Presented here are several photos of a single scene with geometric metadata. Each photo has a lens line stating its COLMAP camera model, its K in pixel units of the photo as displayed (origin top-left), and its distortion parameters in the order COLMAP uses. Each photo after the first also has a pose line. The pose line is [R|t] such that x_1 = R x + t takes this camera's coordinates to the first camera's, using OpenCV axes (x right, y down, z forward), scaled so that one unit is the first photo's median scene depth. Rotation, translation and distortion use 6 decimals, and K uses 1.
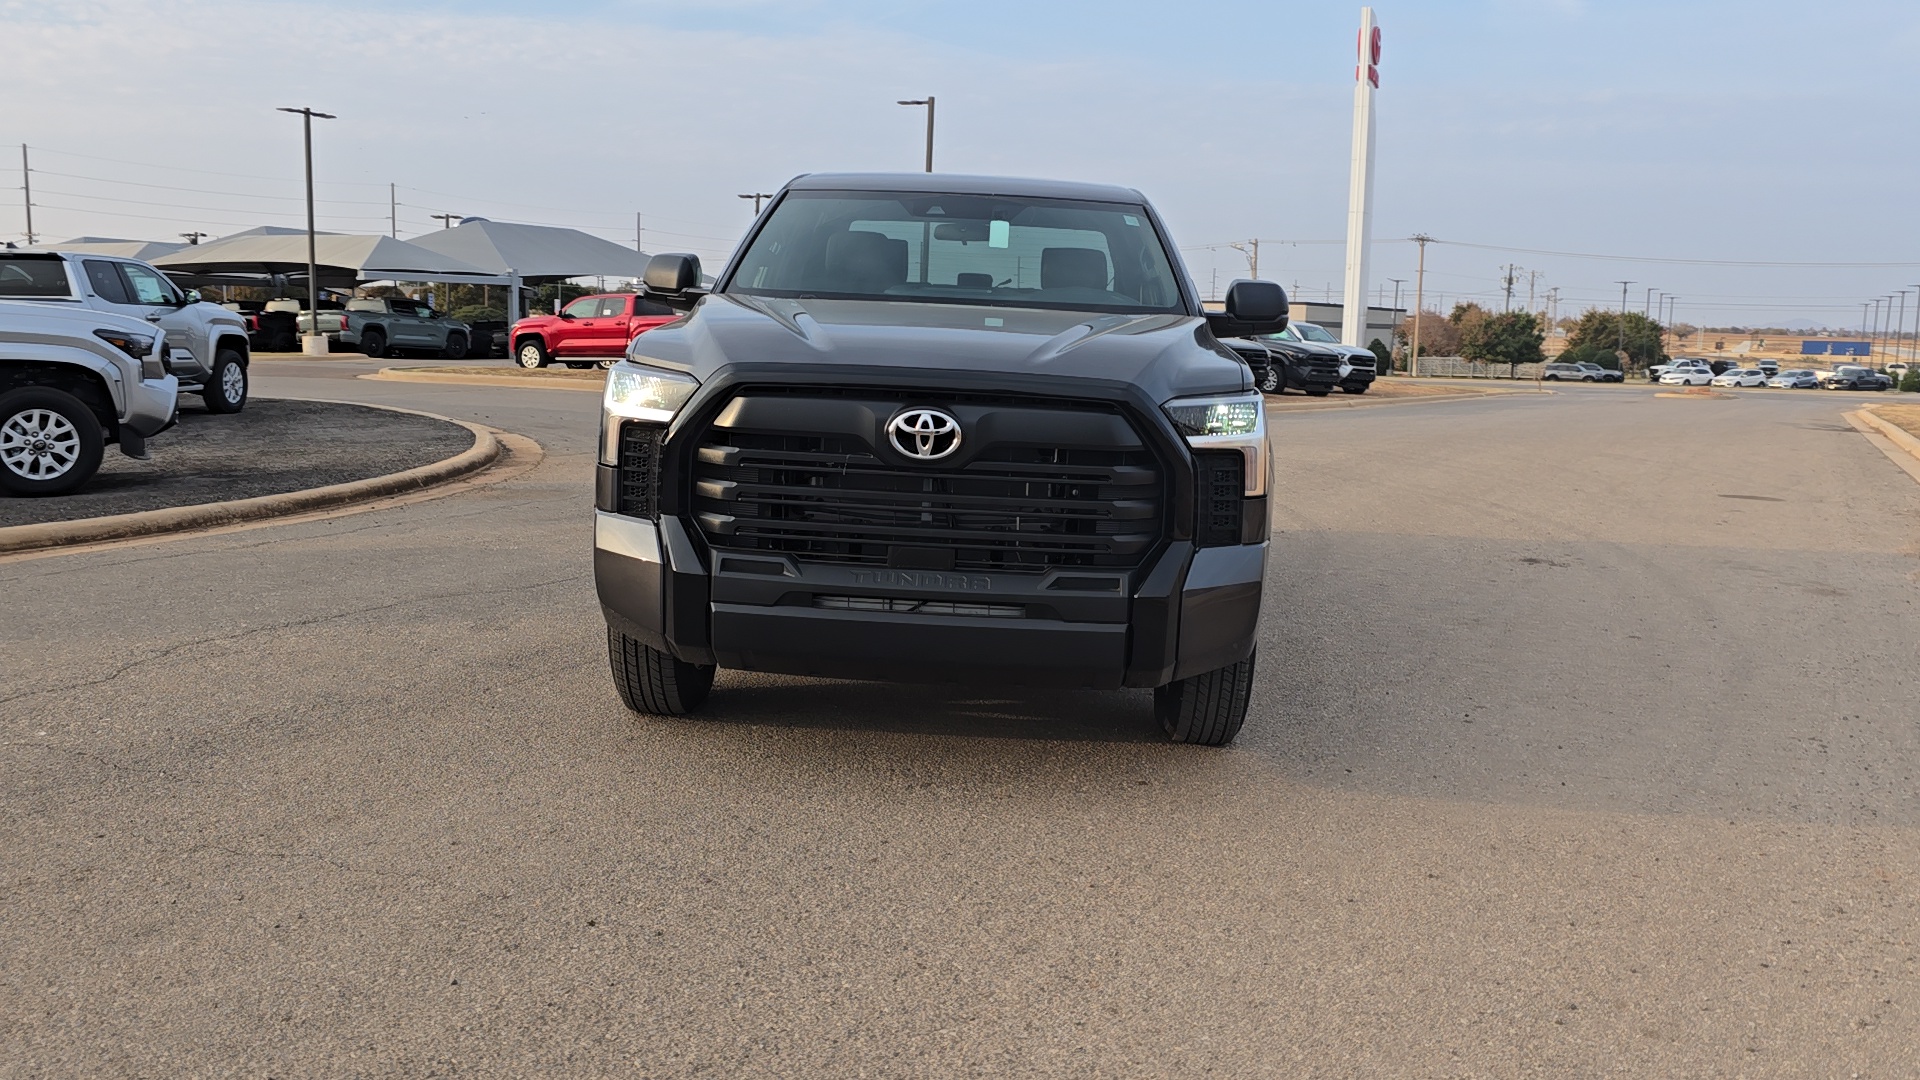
lens RADIAL K [[1584.2, 0, 934.5], [0, 1584.2, 604.3], [0, 0, 1]] dist [0.000125, 0.000382]
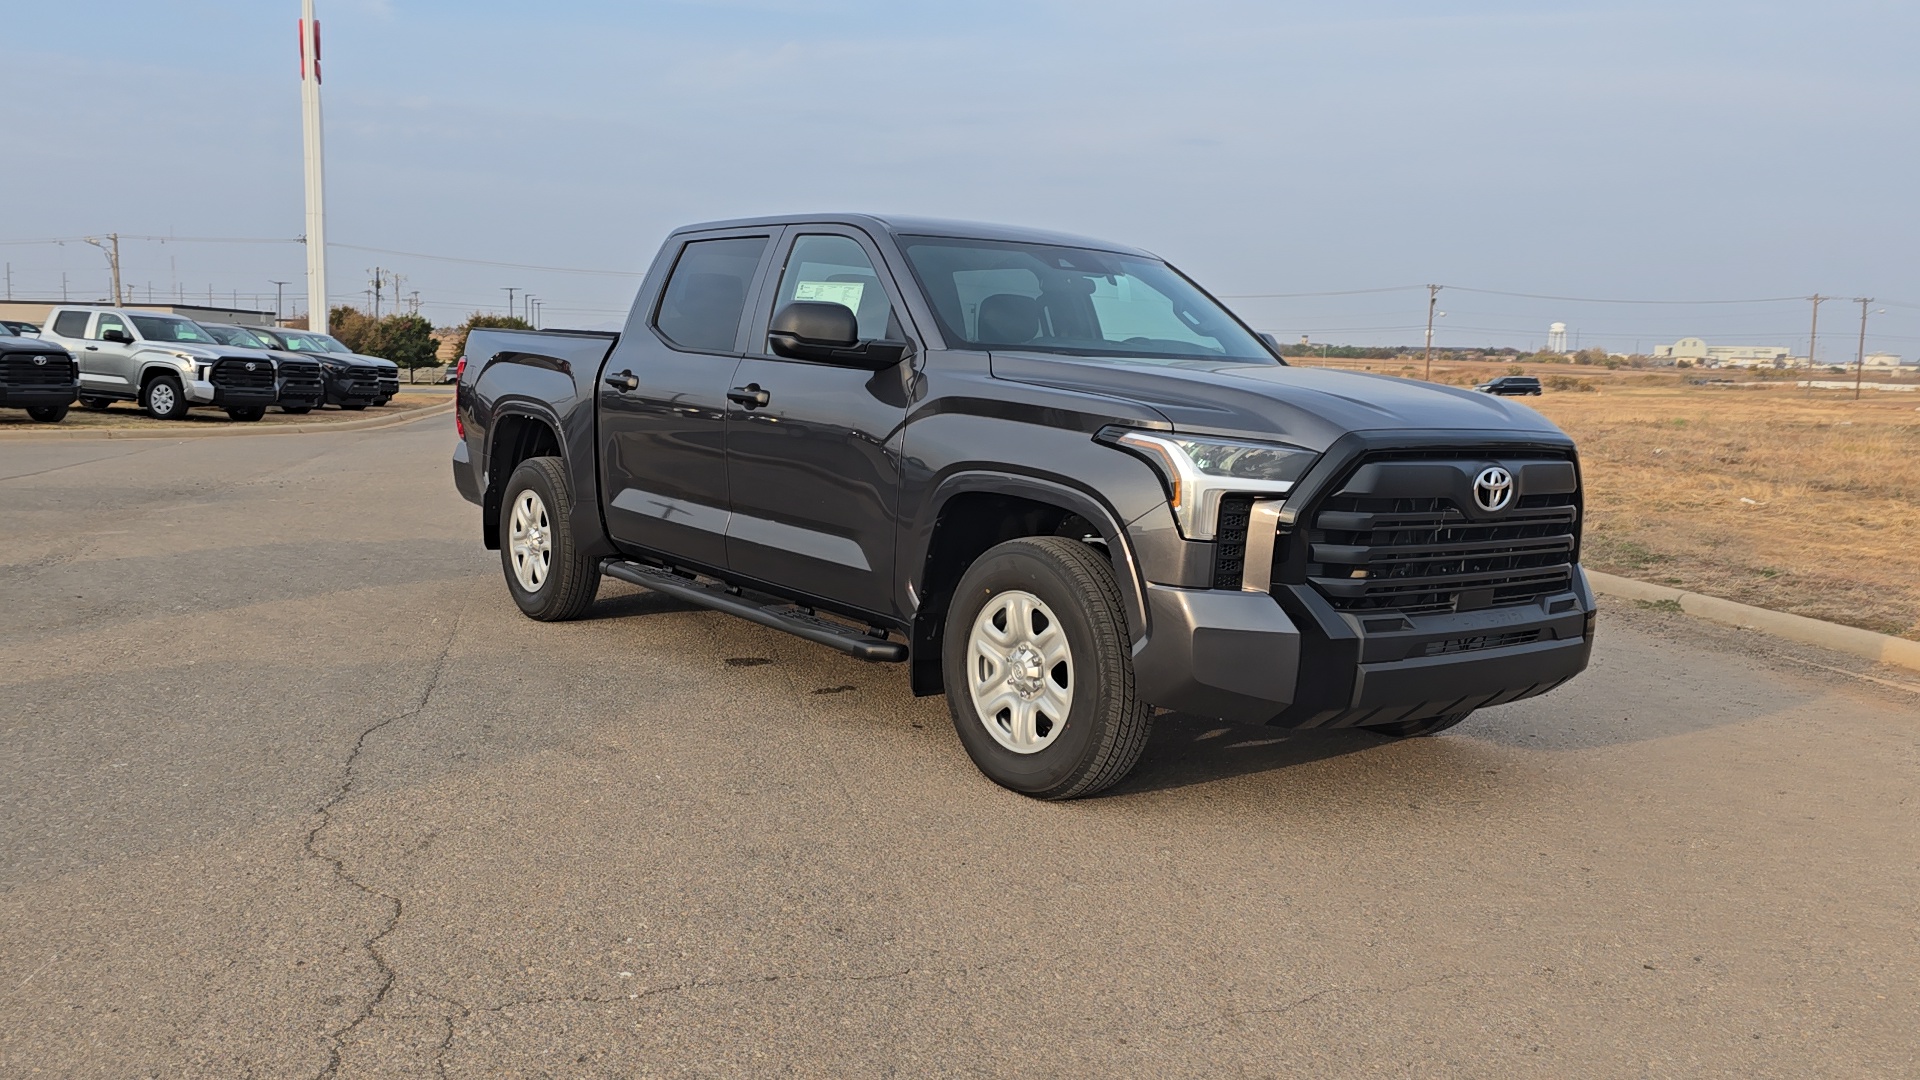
lens RADIAL K [[1622.2, 0, 961.1], [0, 1622.2, 530.0], [0, 0, 1]] dist [-0.000201, 0.001914]
pose [[0.762773, -0.081683, 0.641487, -1.004834], [0.113785, 0.993466, -0.008797, -0.107364], [-0.636577, 0.079702, 0.767083, 0.349006]]
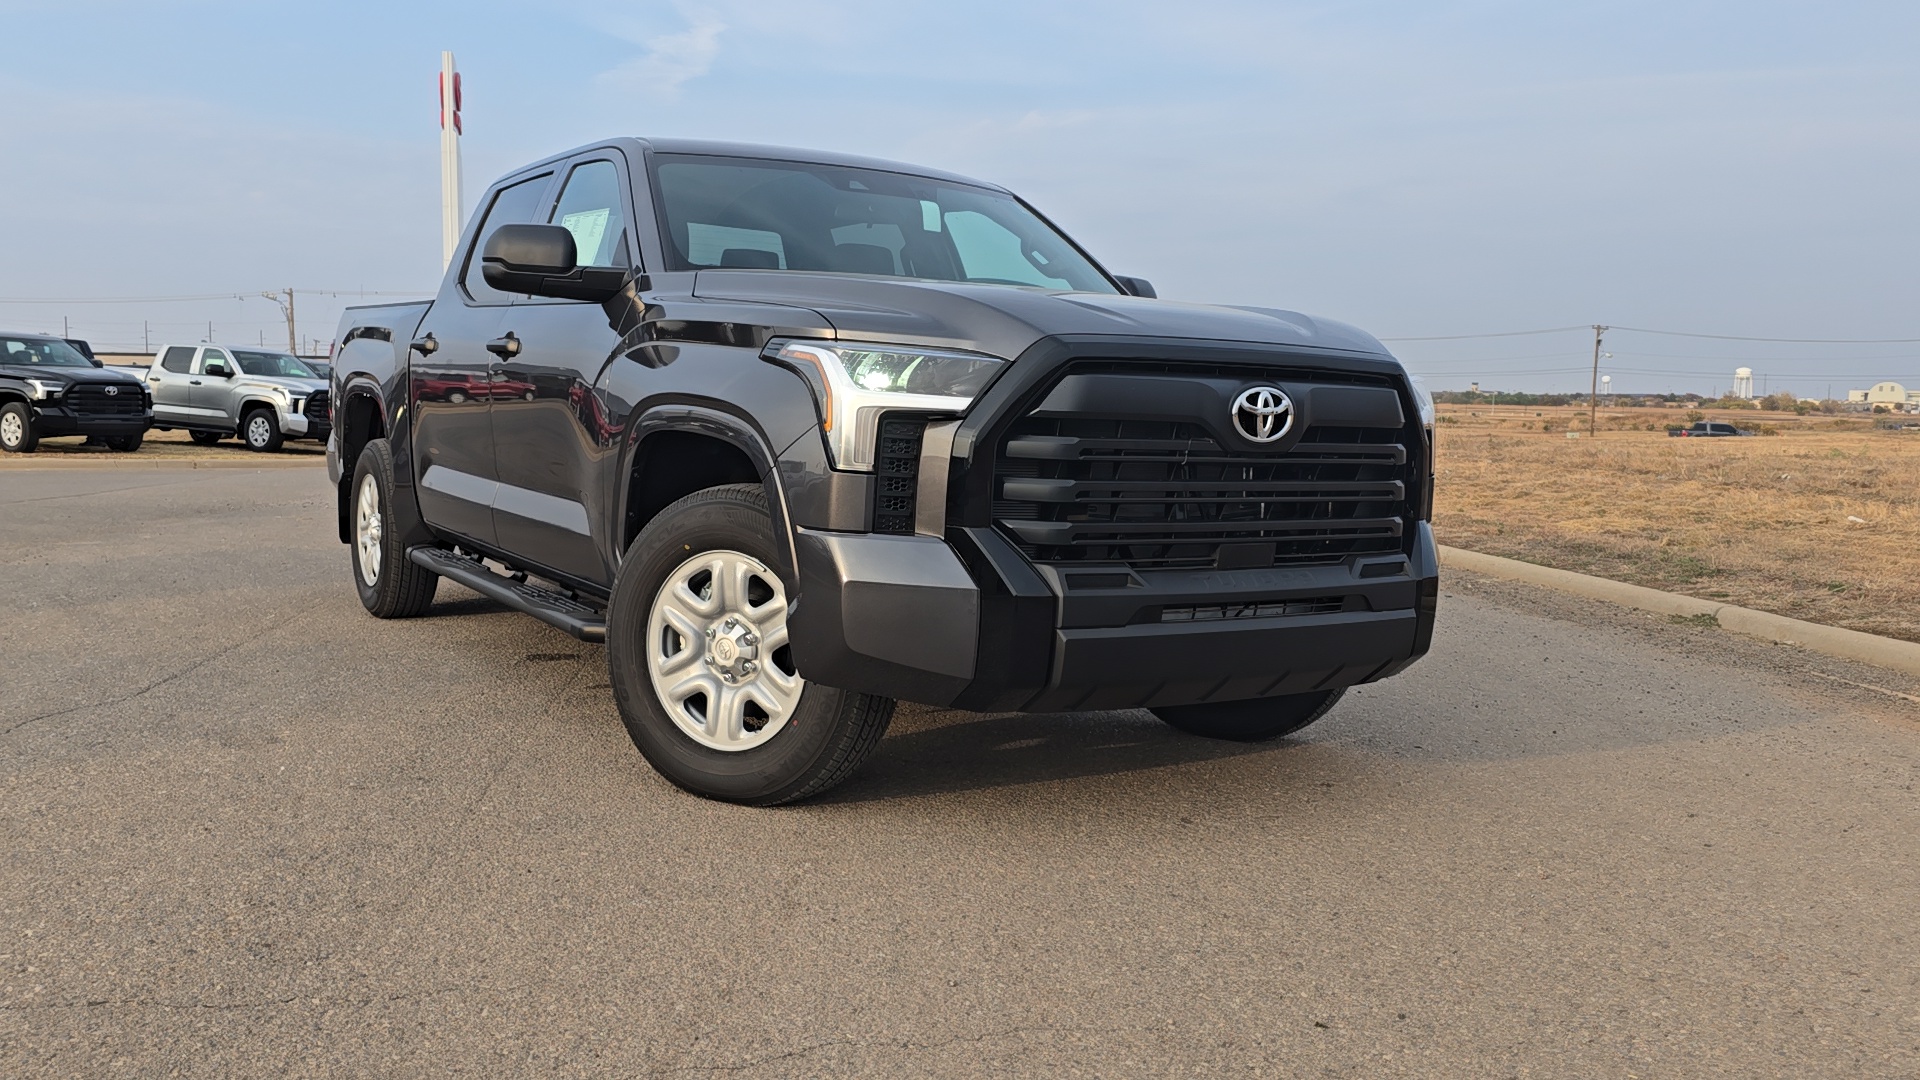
lens RADIAL K [[1630.3, 0, 960.0], [0, 1630.3, 540.0], [0, 0, 1]] dist [-0.014012, 0.003196]
pose [[0.820903, -0.064699, 0.567391, -0.647906], [0.107958, 0.993228, -0.042937, -0.015946], [-0.560771, 0.096501, 0.822328, 0.341062]]
